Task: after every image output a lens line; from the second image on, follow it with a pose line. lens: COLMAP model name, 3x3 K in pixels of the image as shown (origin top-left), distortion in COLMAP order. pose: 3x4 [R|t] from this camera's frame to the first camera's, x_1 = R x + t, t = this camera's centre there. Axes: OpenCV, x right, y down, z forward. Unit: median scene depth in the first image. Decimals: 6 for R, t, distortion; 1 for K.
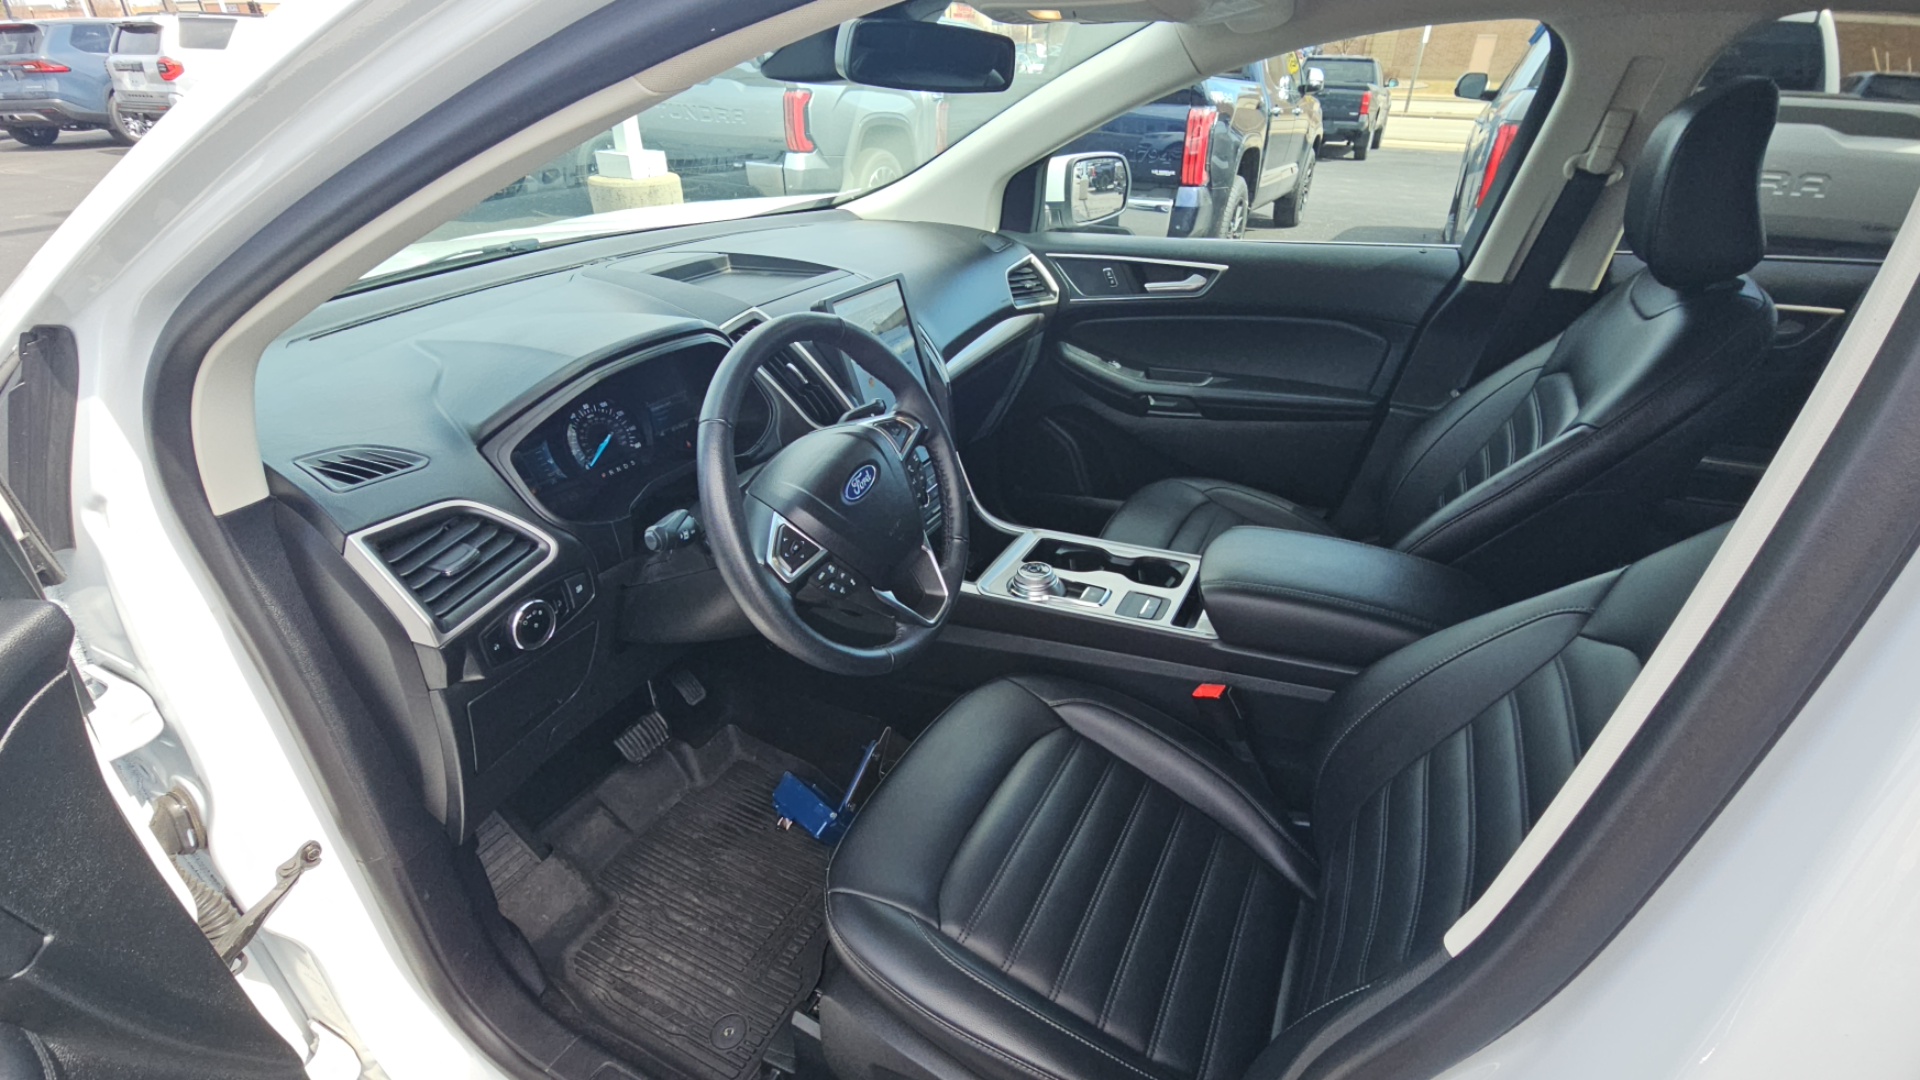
lens RADIAL K [[855.9, 0, 980.0], [0, 855.9, 542.2], [0, 0, 1]] dist [0.008506, -0.005914]
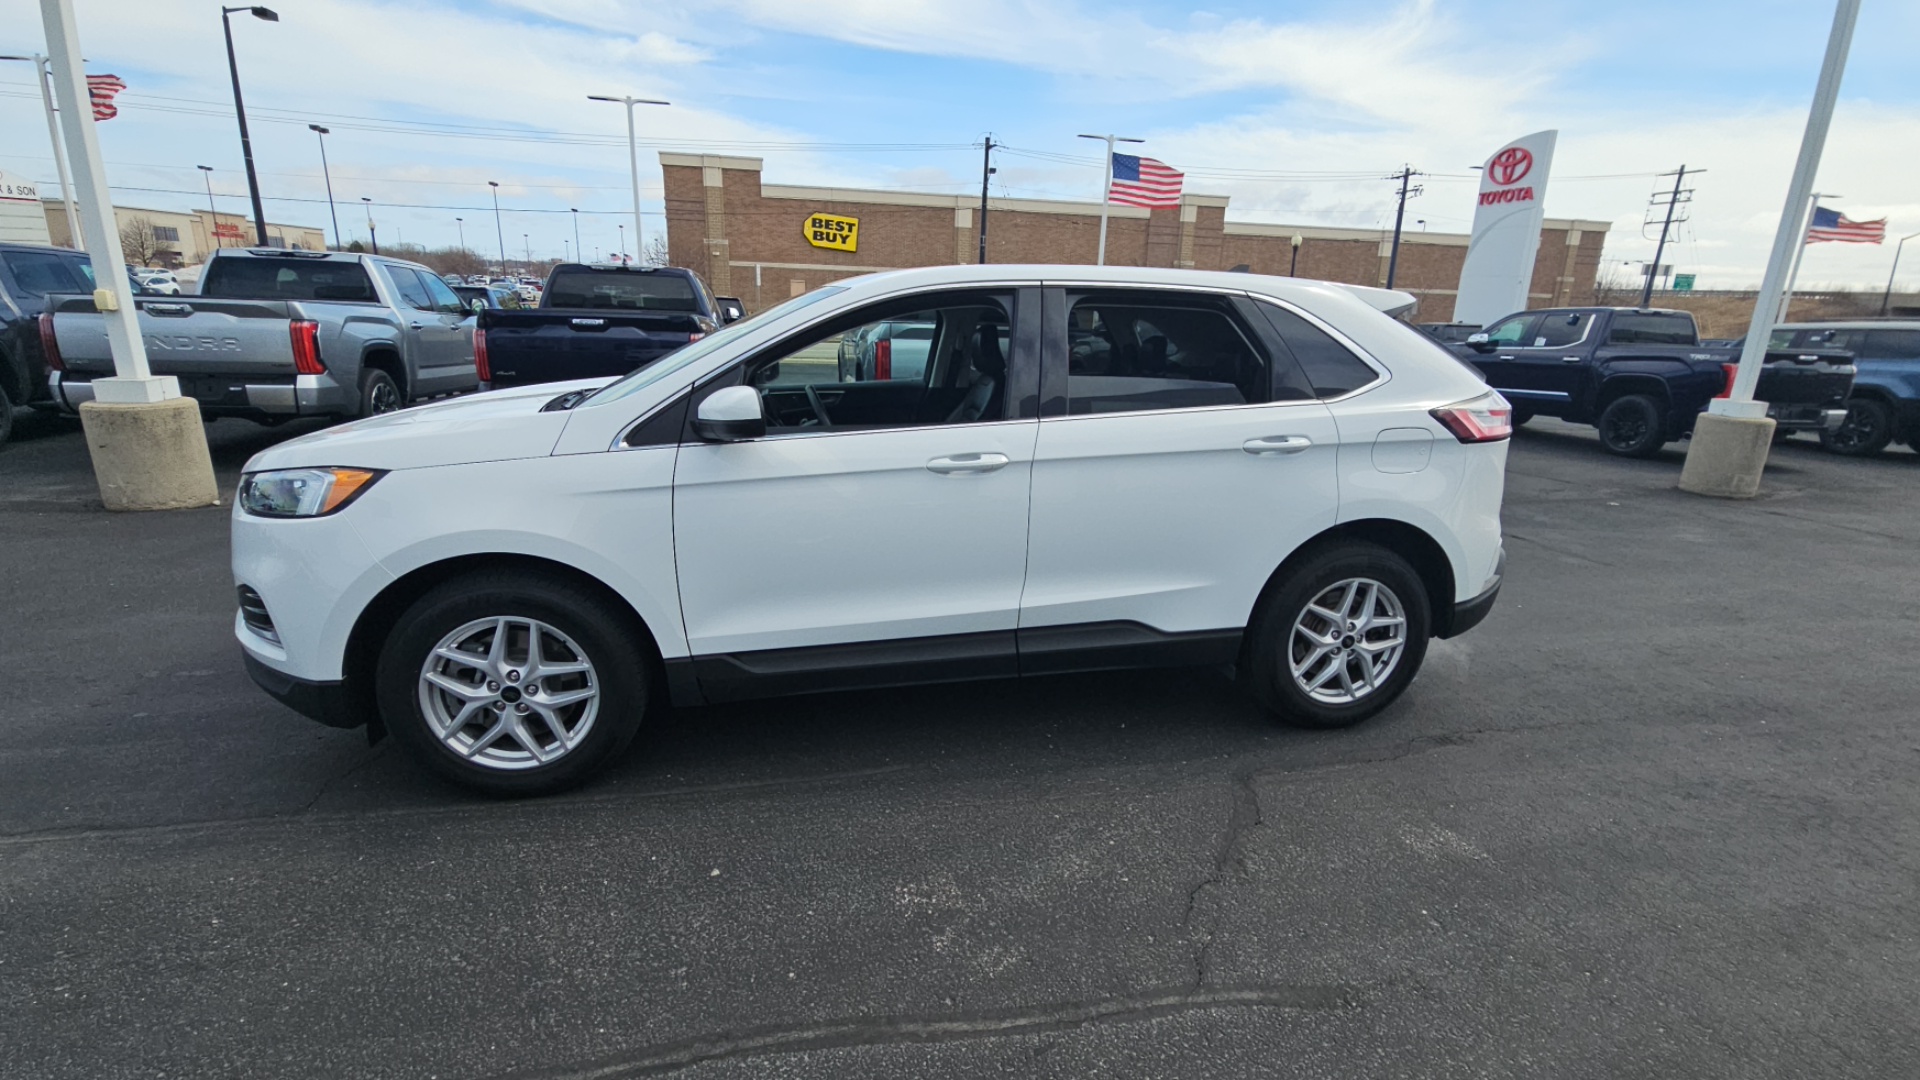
lens RADIAL K [[855.9, 0, 980.0], [0, 855.9, 542.2], [0, 0, 1]] dist [0.008506, -0.005914]
pose [[0.778292, -0.158876, 0.607471, -1.012728], [0.293594, 0.947267, -0.128407, 0.541945], [-0.555036, 0.278287, 0.783895, -1.063139]]
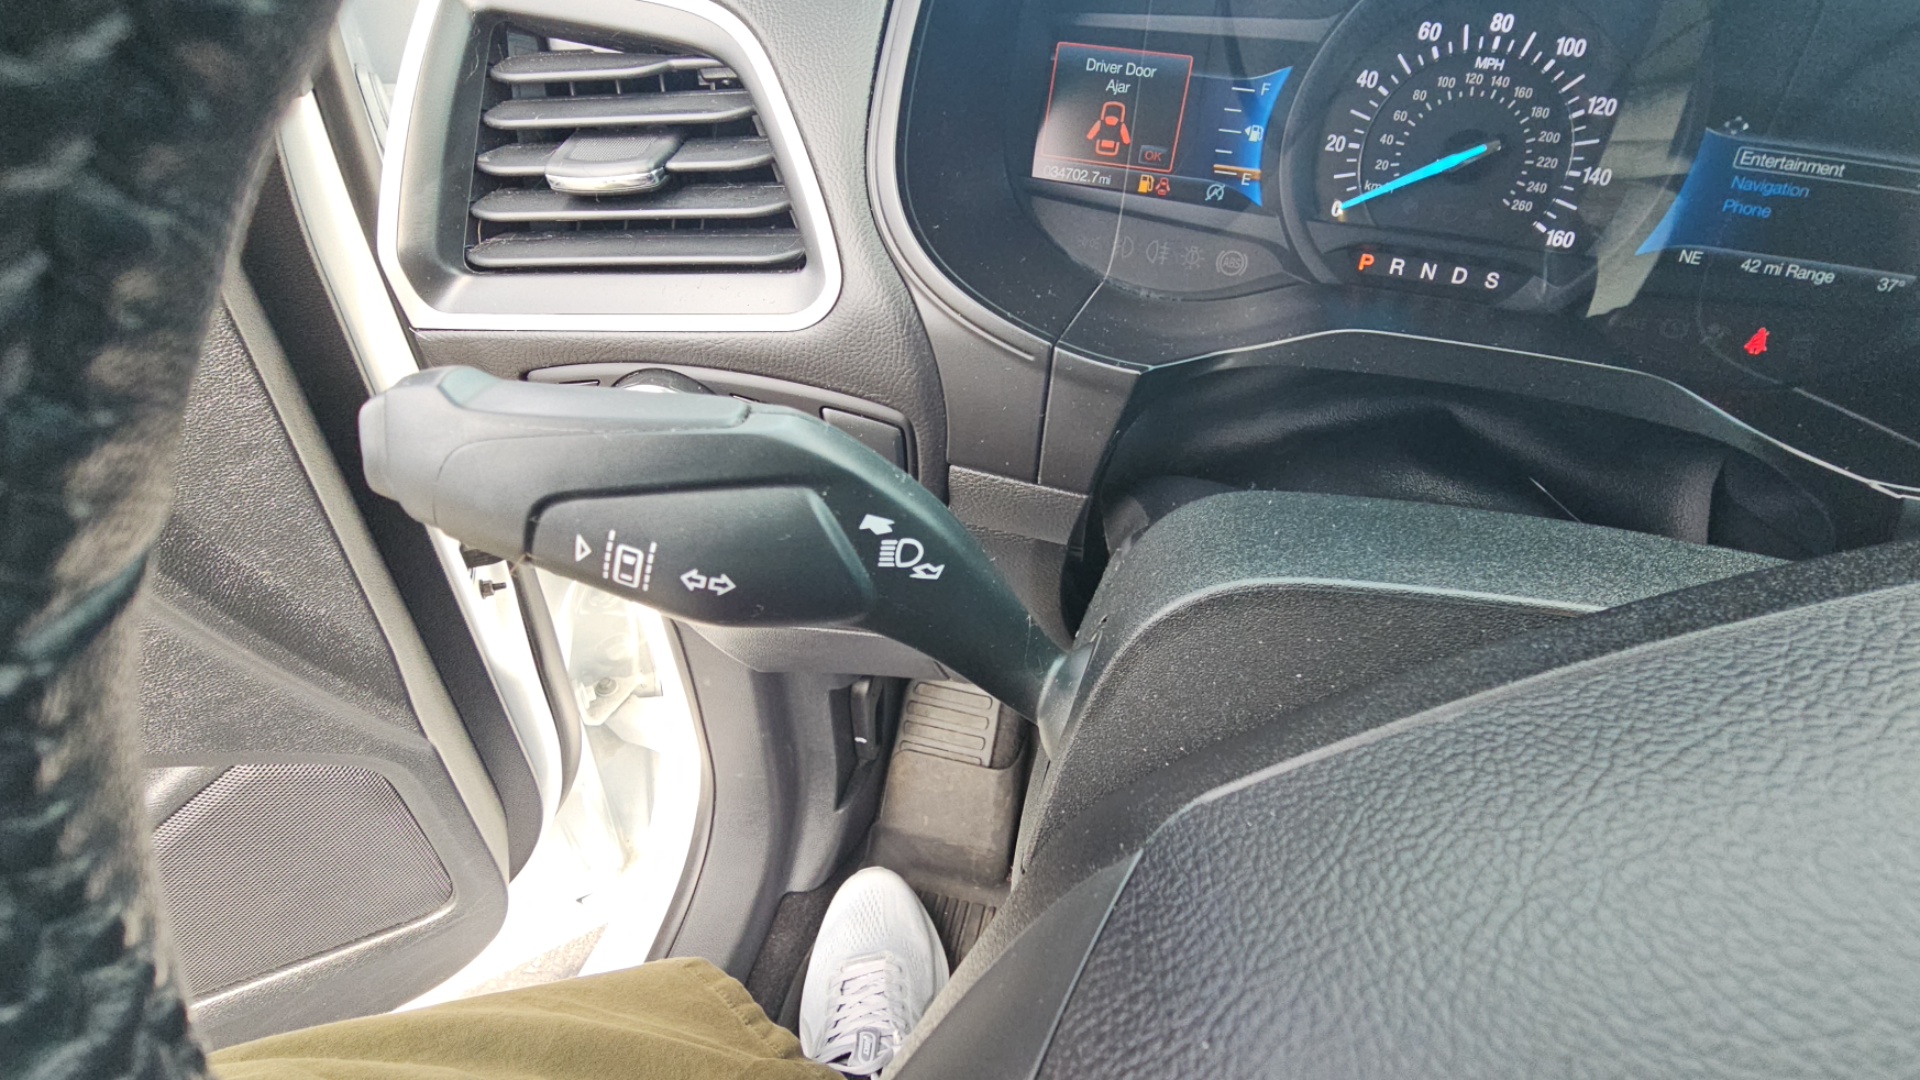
lens RADIAL K [[855.9, 0, 980.0], [0, 855.9, 542.2], [0, 0, 1]] dist [0.008506, -0.005914]
pose [[0.218220, 0.656705, -0.721885, -0.111555], [-0.506018, 0.708647, 0.491696, -0.055737], [0.834461, 0.257989, 0.486946, 0.481014]]
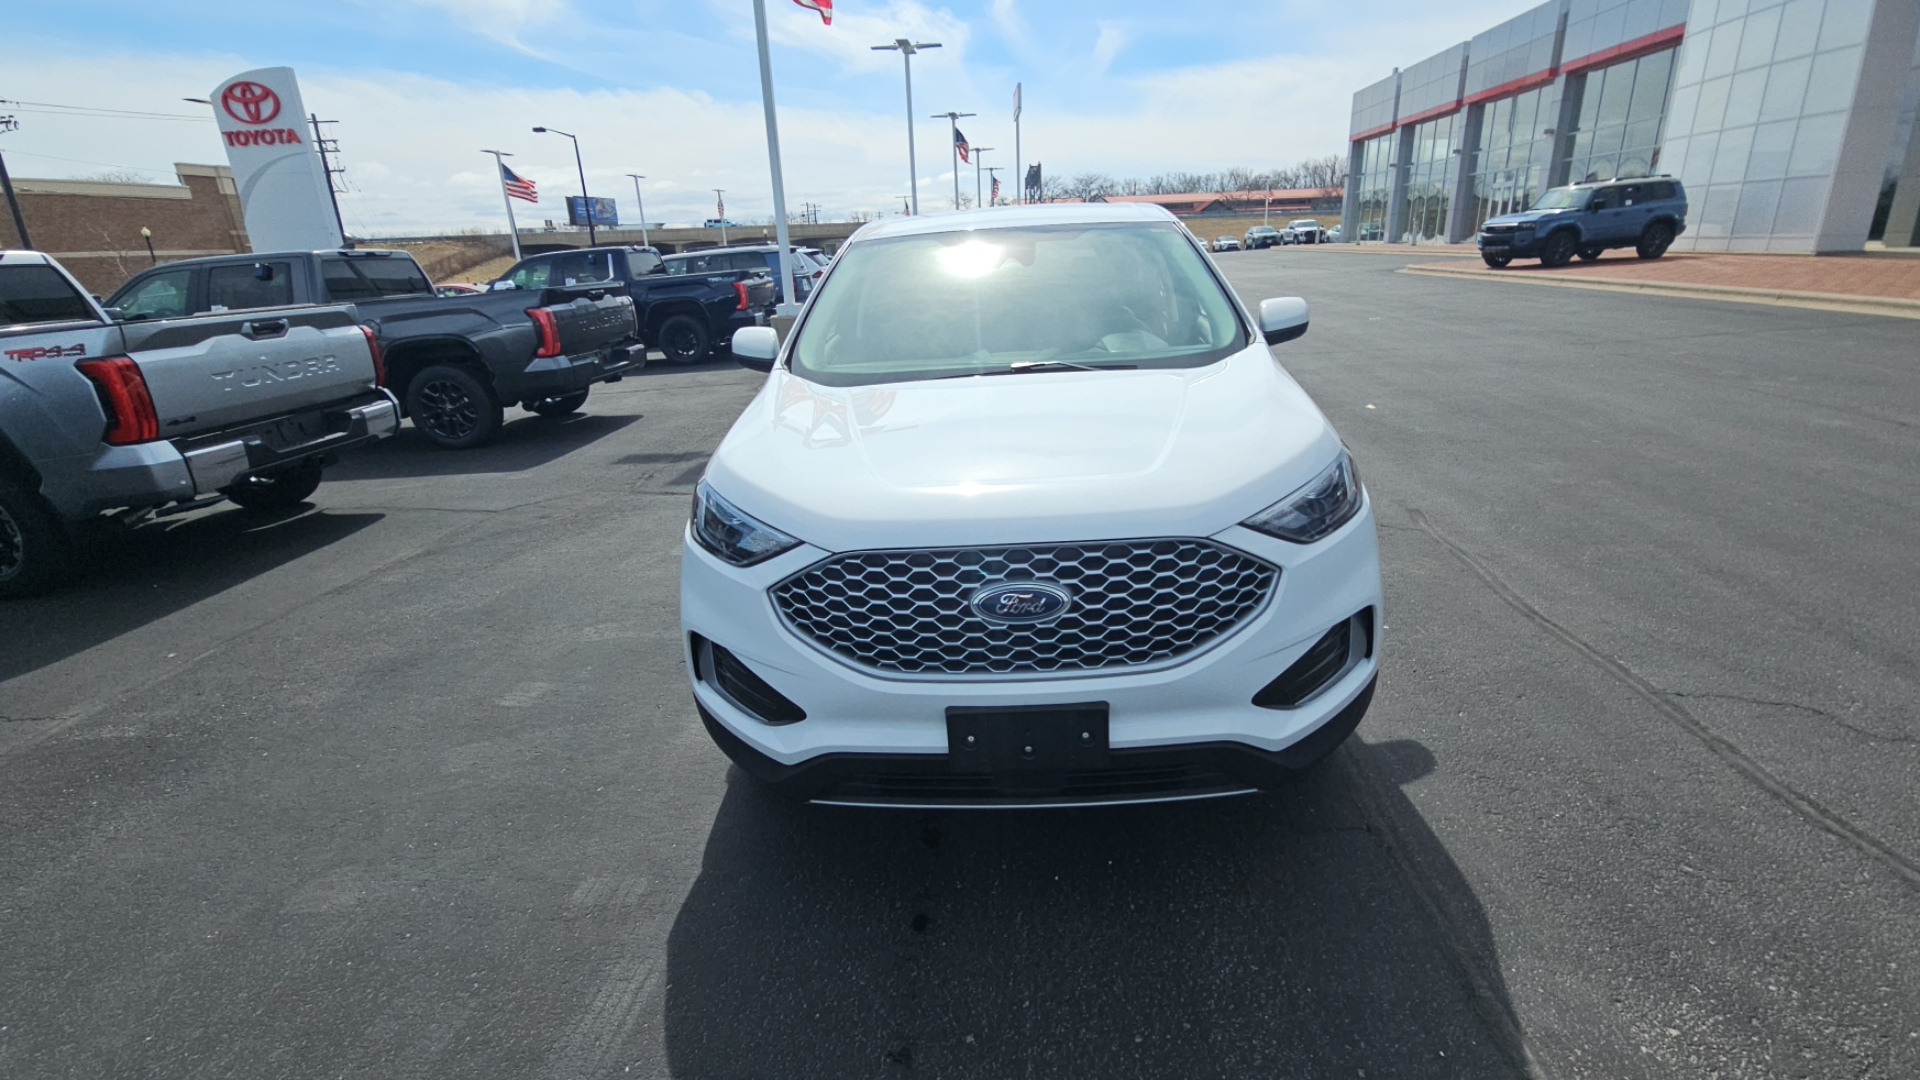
lens RADIAL K [[856.6, 0, 983.0], [0, 856.6, 543.6], [0, 0, 1]] dist [0.005902, -0.003715]
pose [[-0.407711, -0.296893, 0.863497, -1.909759], [0.488759, 0.727828, 0.481020, -0.874519], [-0.771289, 0.618159, -0.151635, 1.407669]]
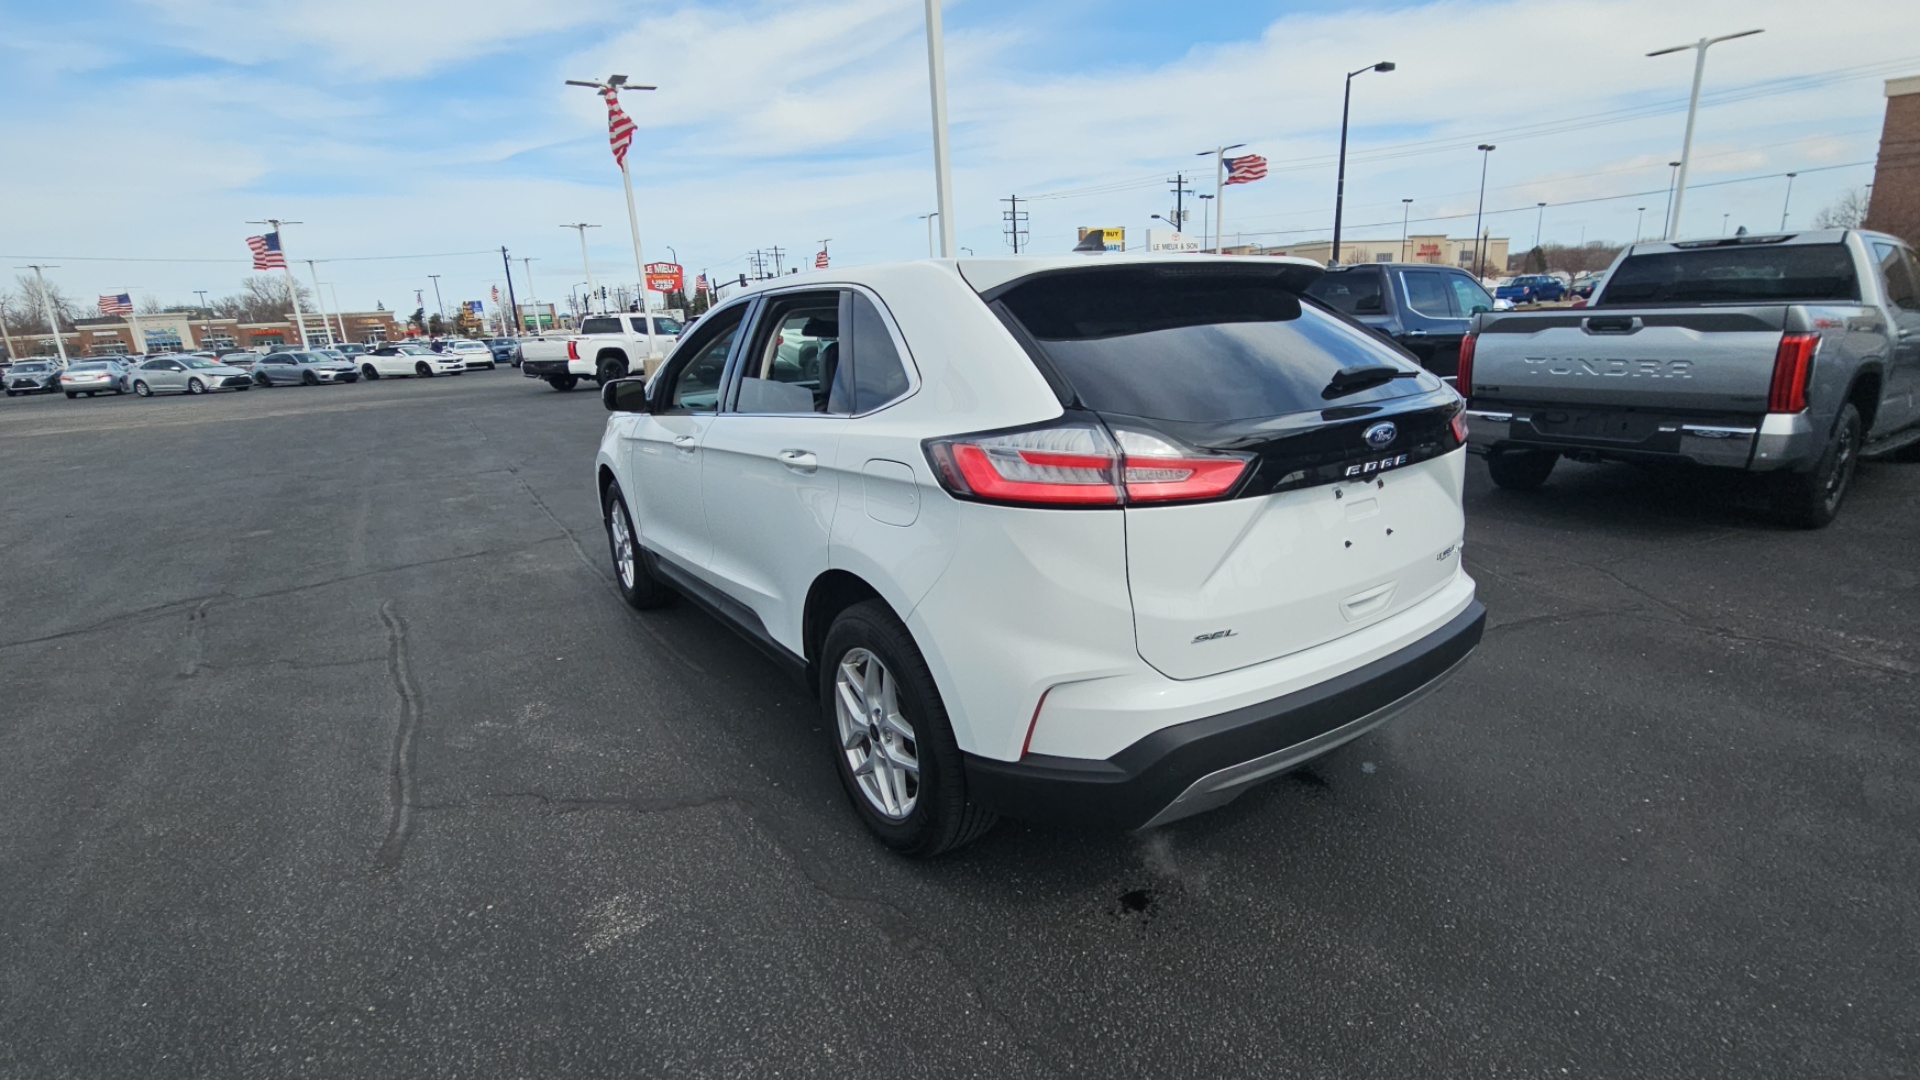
lens RADIAL K [[855.9, 0, 980.0], [0, 855.9, 542.2], [0, 0, 1]] dist [0.008506, -0.005914]
pose [[0.880377, 0.069000, -0.469228, 1.636201], [-0.182556, 0.962433, -0.200989, 0.701691], [0.437732, 0.262606, 0.859900, -1.229315]]
